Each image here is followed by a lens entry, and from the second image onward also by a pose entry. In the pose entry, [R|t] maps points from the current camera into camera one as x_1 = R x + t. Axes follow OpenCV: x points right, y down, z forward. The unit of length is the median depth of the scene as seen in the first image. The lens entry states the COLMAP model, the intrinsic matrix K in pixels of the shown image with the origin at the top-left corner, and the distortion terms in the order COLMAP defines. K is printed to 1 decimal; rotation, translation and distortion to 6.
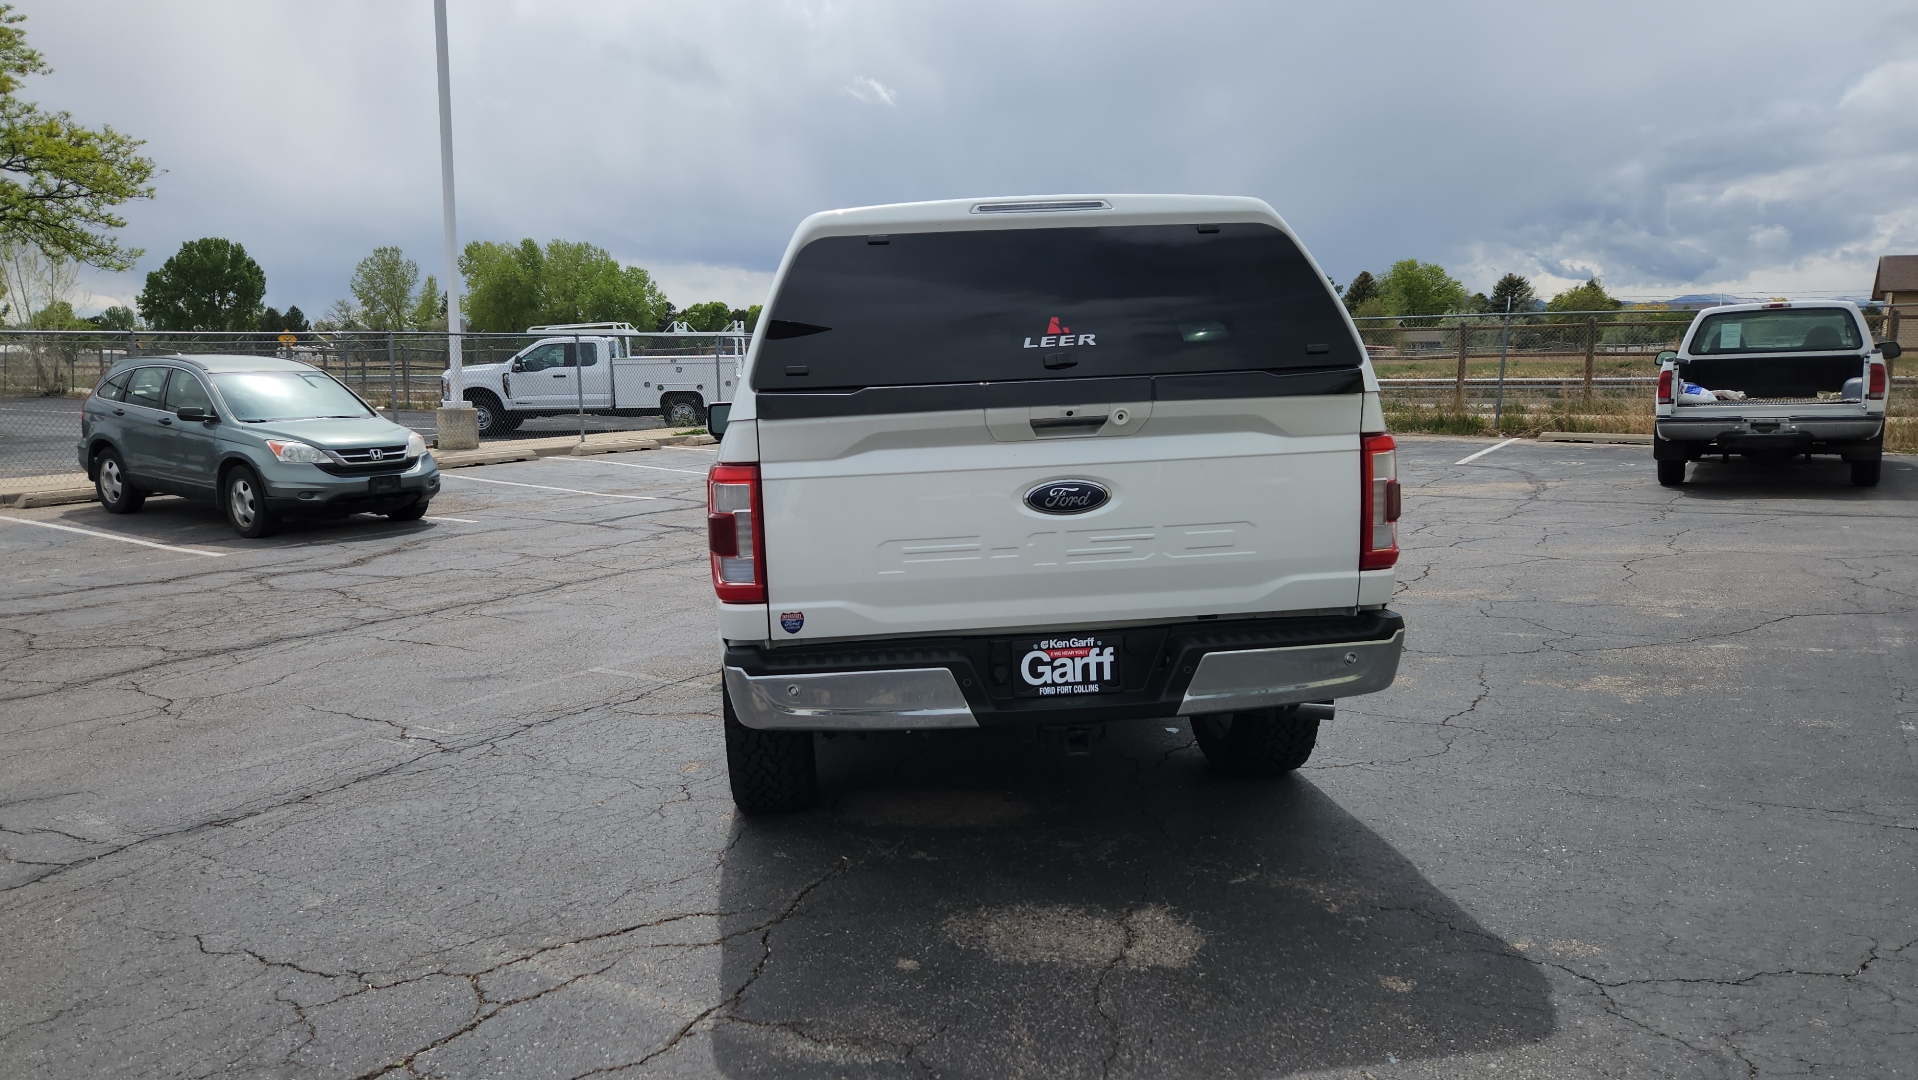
lens RADIAL K [[1285.3, 0, 919.3], [0, 1285.3, 548.8], [0, 0, 1]] dist [0.074634, -0.058151]
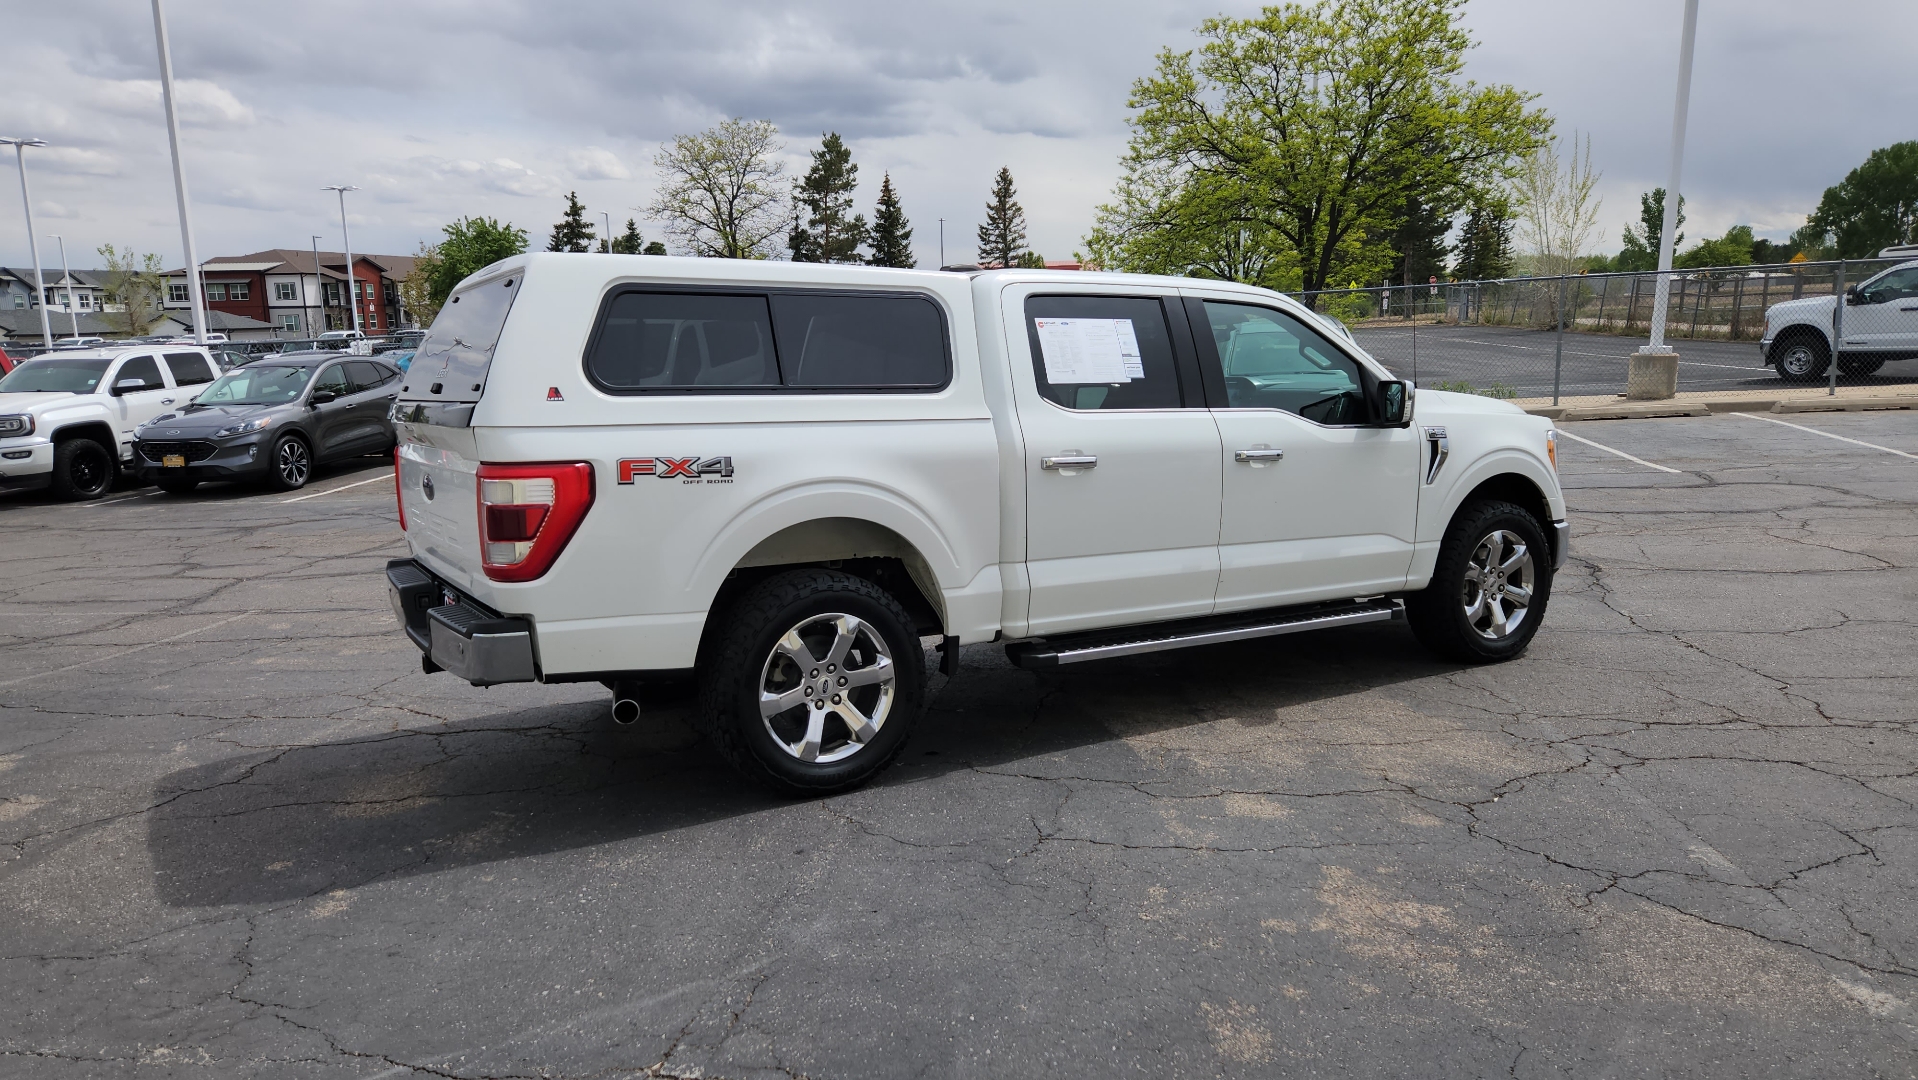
lens RADIAL K [[1283.4, 0, 918.7], [0, 1283.4, 539.6], [0, 0, 1]] dist [0.068627, -0.047543]
pose [[0.417649, 0.145065, -0.896953, 1.539797], [-0.099102, 0.988556, 0.113735, -0.188656], [0.903188, 0.041389, 0.427246, 0.857832]]
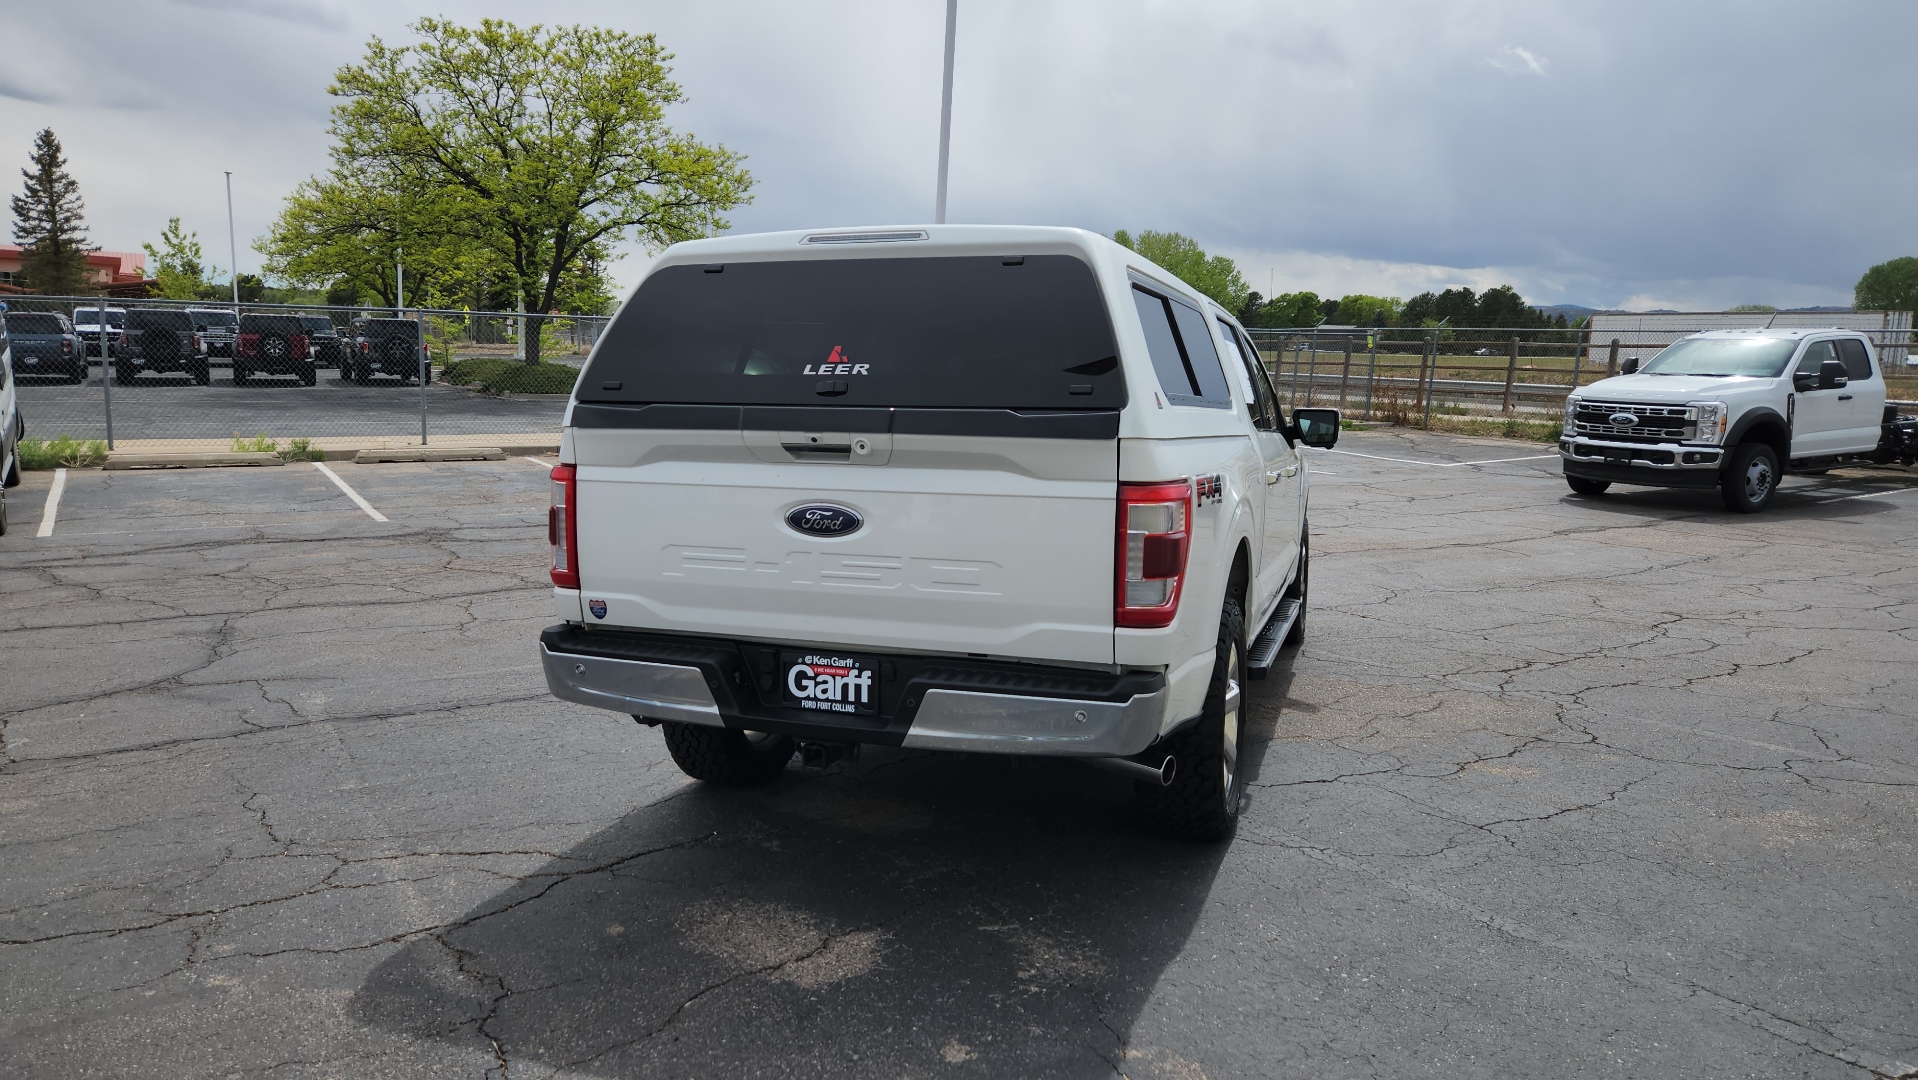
lens RADIAL K [[1285.3, 0, 920.2], [0, 1285.3, 534.8], [0, 0, 1]] dist [0.074634, -0.058151]
pose [[0.901987, 0.095851, -0.420989, 0.602386], [-0.096701, 0.995125, 0.019385, -0.054224], [0.420794, 0.023225, 0.906859, 0.093124]]
